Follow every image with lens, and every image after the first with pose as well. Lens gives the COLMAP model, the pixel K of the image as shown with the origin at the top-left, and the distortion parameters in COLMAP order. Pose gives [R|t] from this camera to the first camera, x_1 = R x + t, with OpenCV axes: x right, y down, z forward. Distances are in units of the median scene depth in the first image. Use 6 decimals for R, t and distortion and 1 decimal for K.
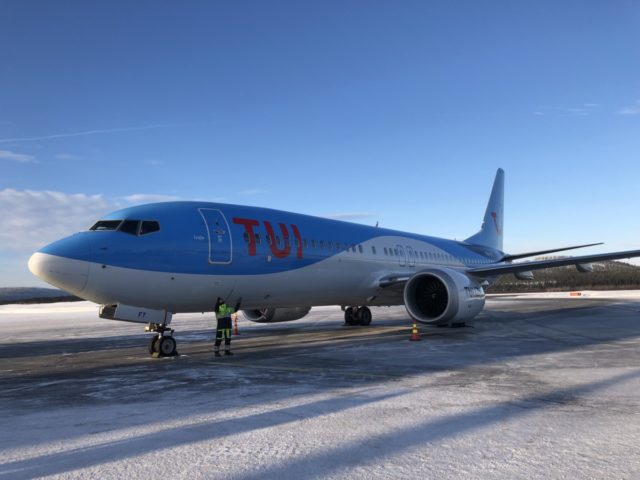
lens RADIAL K [[523.3, 0, 319.3], [0, 523.3, 240.1], [0, 0, 1]] dist [-0.005549, -0.001133]
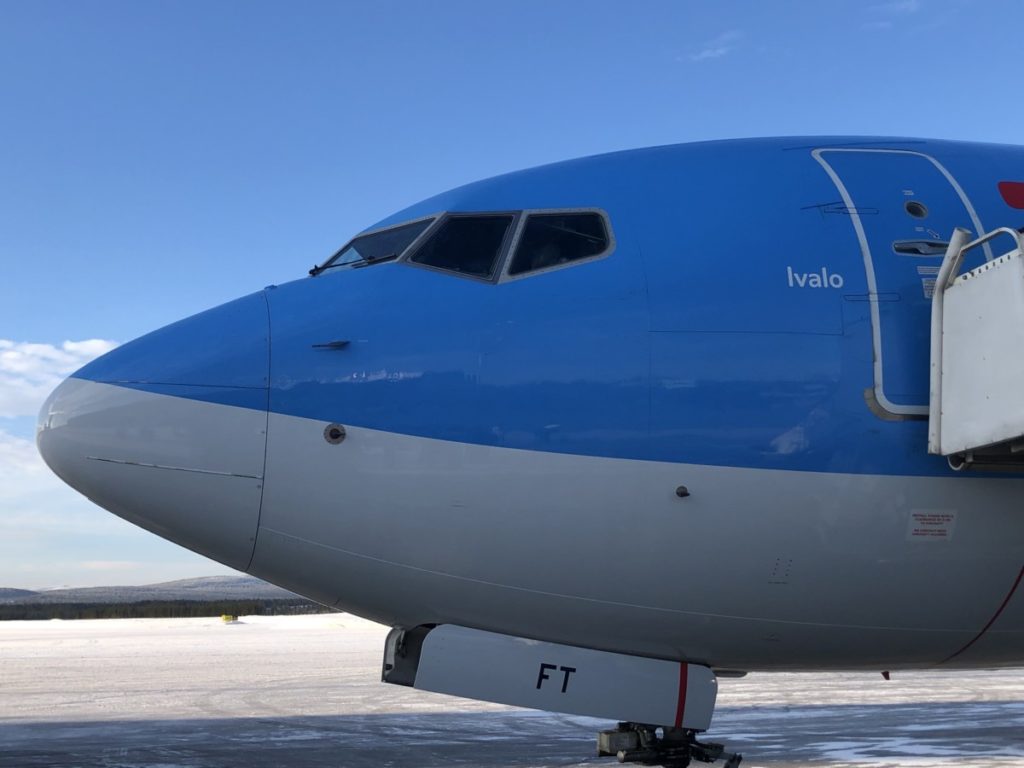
lens RADIAL K [[1254.0, 0, 511.3], [0, 1254.0, 385.7], [0, 0, 1]] dist [0.033590, 0.000000]
pose [[0.843553, -0.075232, -0.531750, -0.085195], [0.040920, 0.996265, -0.076038, 0.066593], [0.535484, 0.042383, 0.843481, 0.575325]]
